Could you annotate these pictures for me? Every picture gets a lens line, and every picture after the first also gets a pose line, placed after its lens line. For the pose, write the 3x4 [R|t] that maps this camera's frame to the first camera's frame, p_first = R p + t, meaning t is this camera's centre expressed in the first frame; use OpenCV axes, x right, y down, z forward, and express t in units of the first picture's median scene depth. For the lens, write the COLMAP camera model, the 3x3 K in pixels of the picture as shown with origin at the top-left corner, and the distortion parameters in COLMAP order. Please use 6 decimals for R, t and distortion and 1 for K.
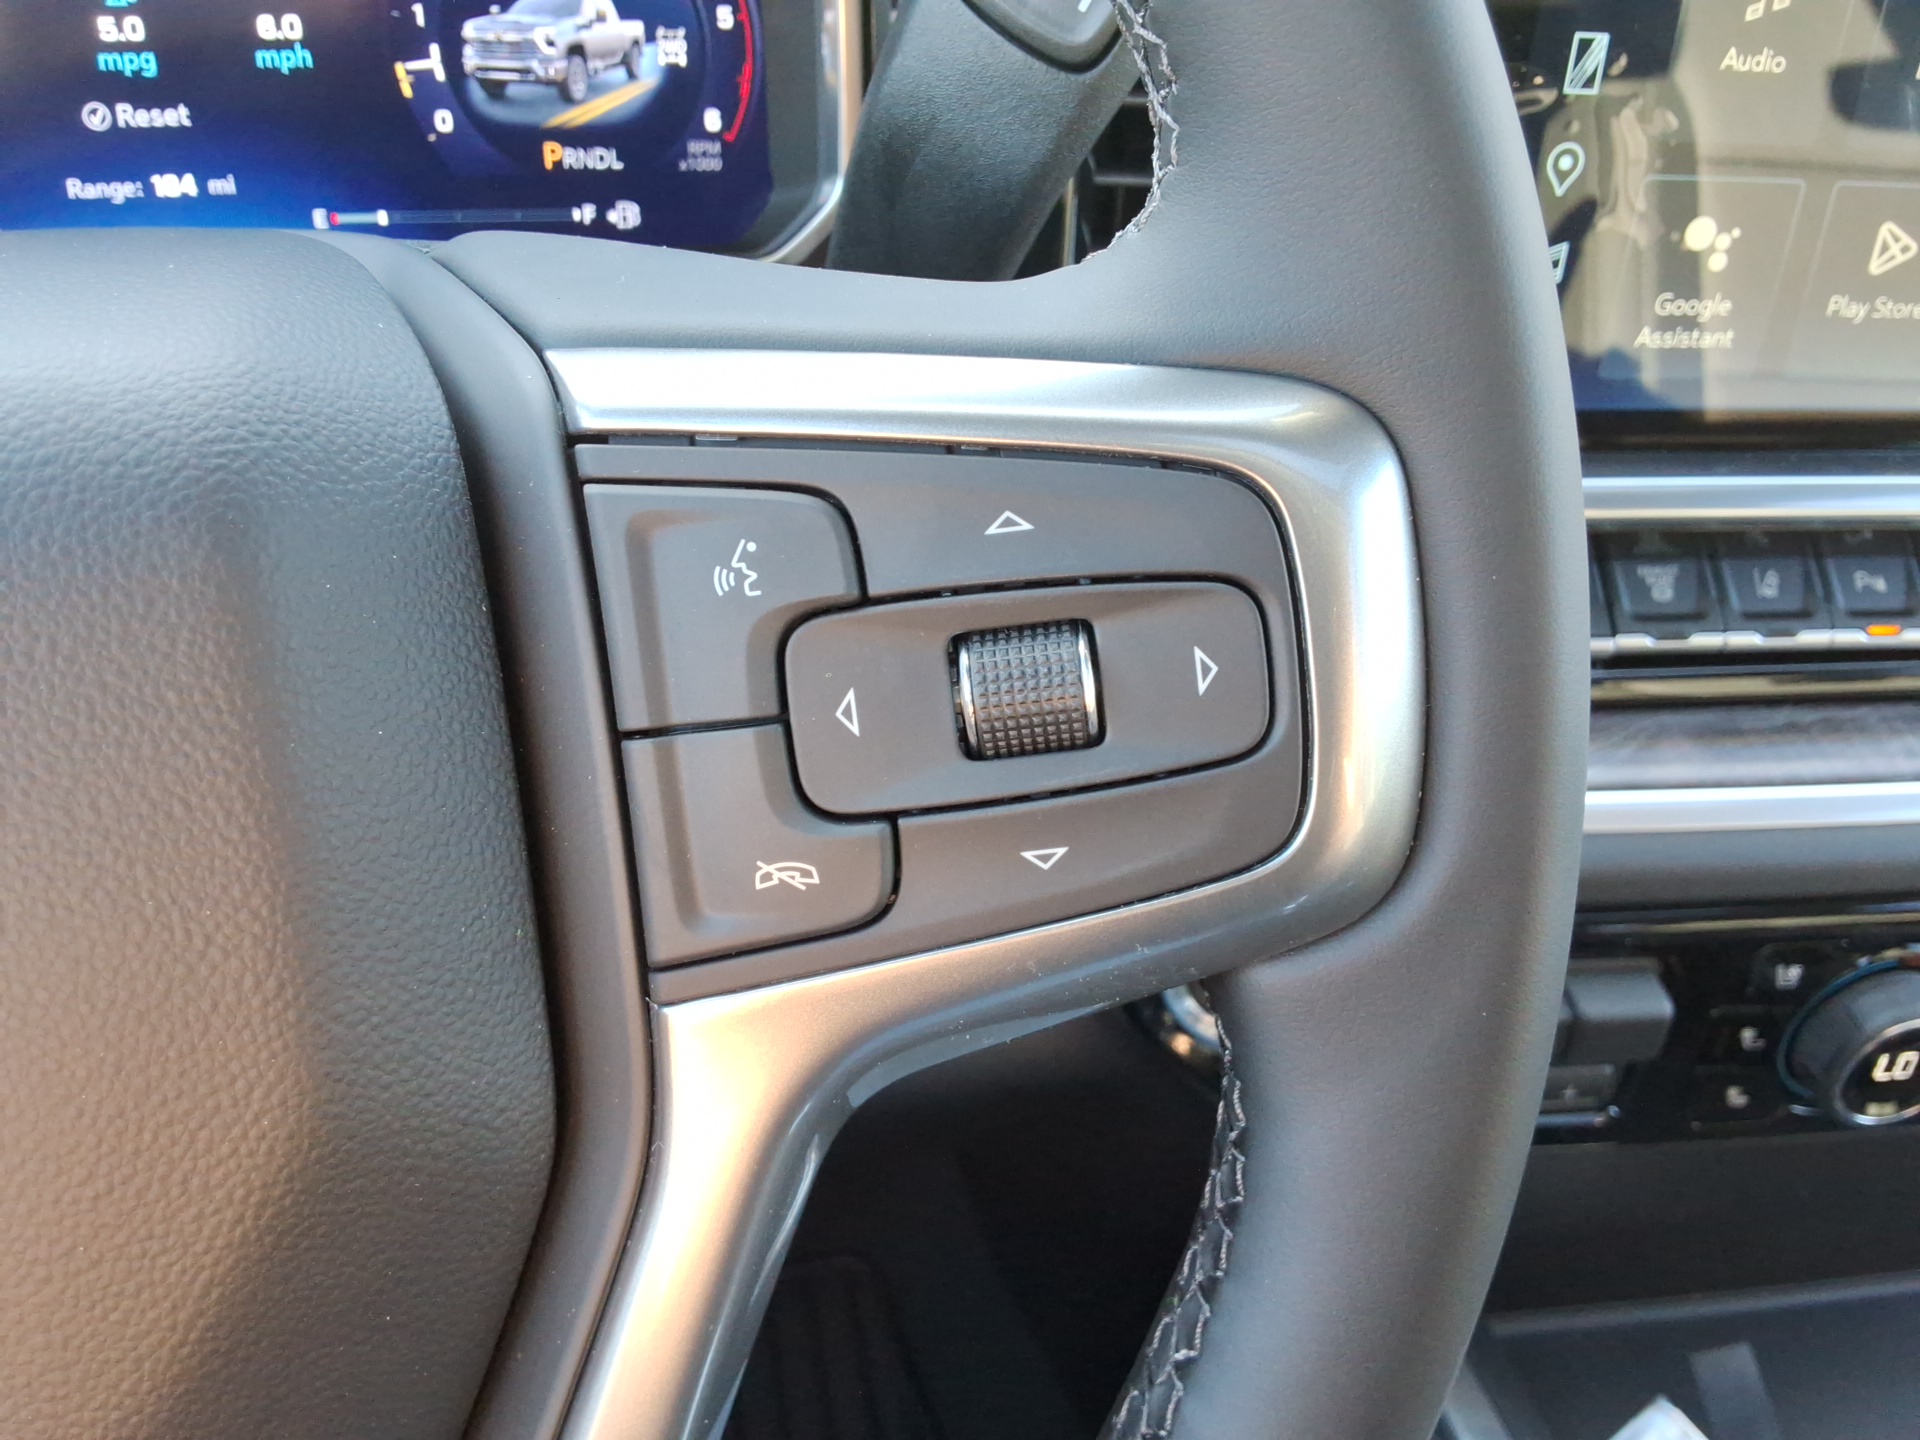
lens RADIAL K [[1528.3, 0, 971.4], [0, 1528.3, 724.5], [0, 0, 1]] dist [0.115054, -0.181870]
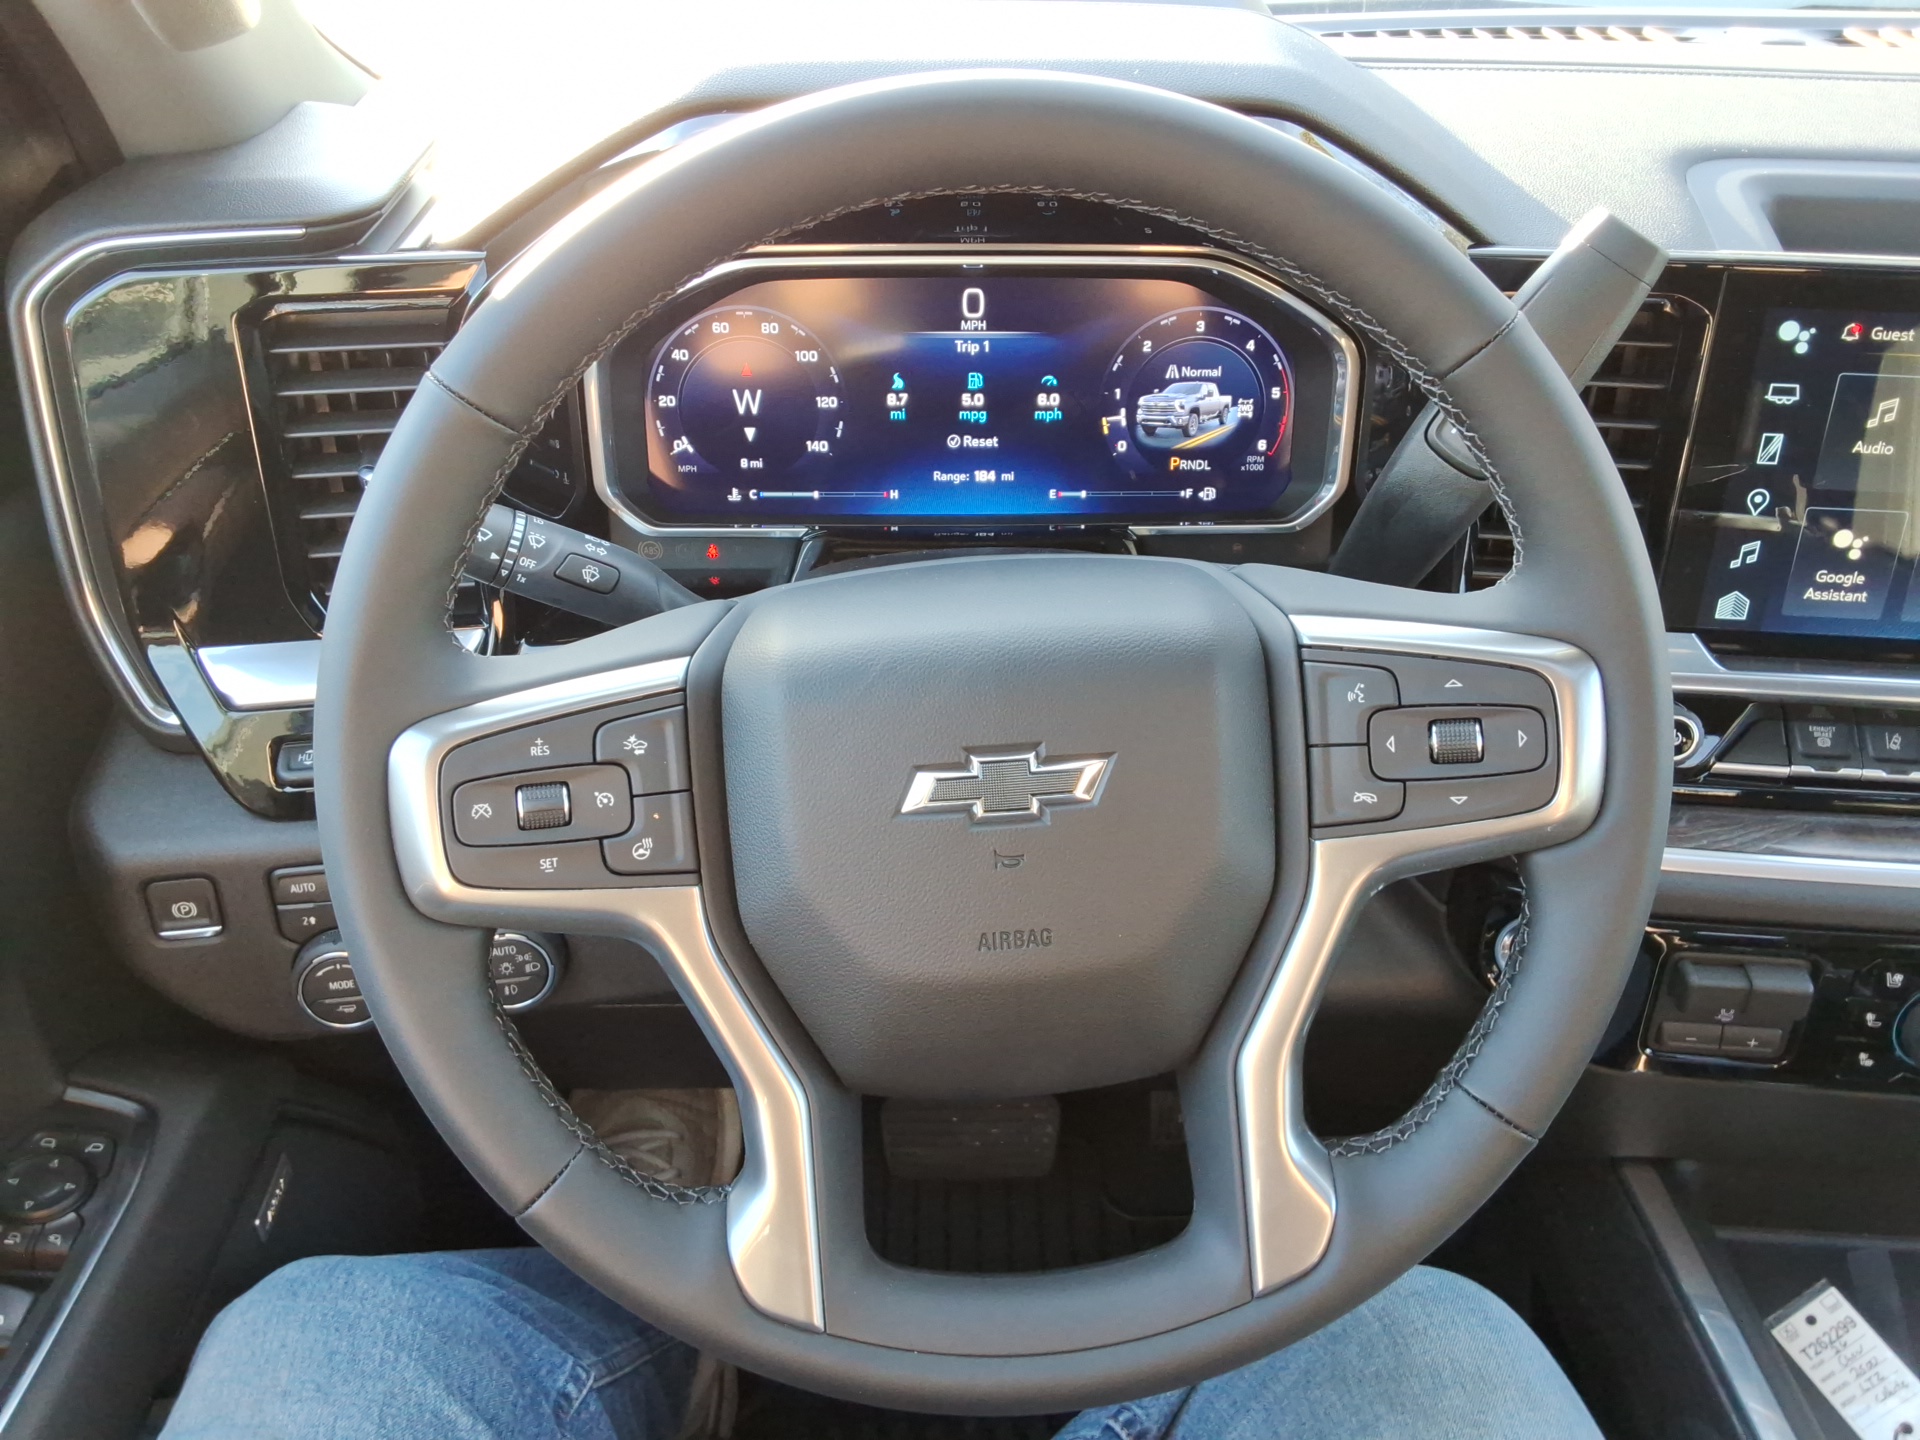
lens RADIAL K [[1533.8, 0, 966.7], [0, 1533.8, 710.1], [0, 0, 1]] dist [0.094397, -0.145979]
pose [[0.974757, 0.070938, -0.211699, -0.106217], [-0.088798, 0.993140, -0.076079, 0.094821], [0.204850, 0.092957, 0.974369, -0.865007]]
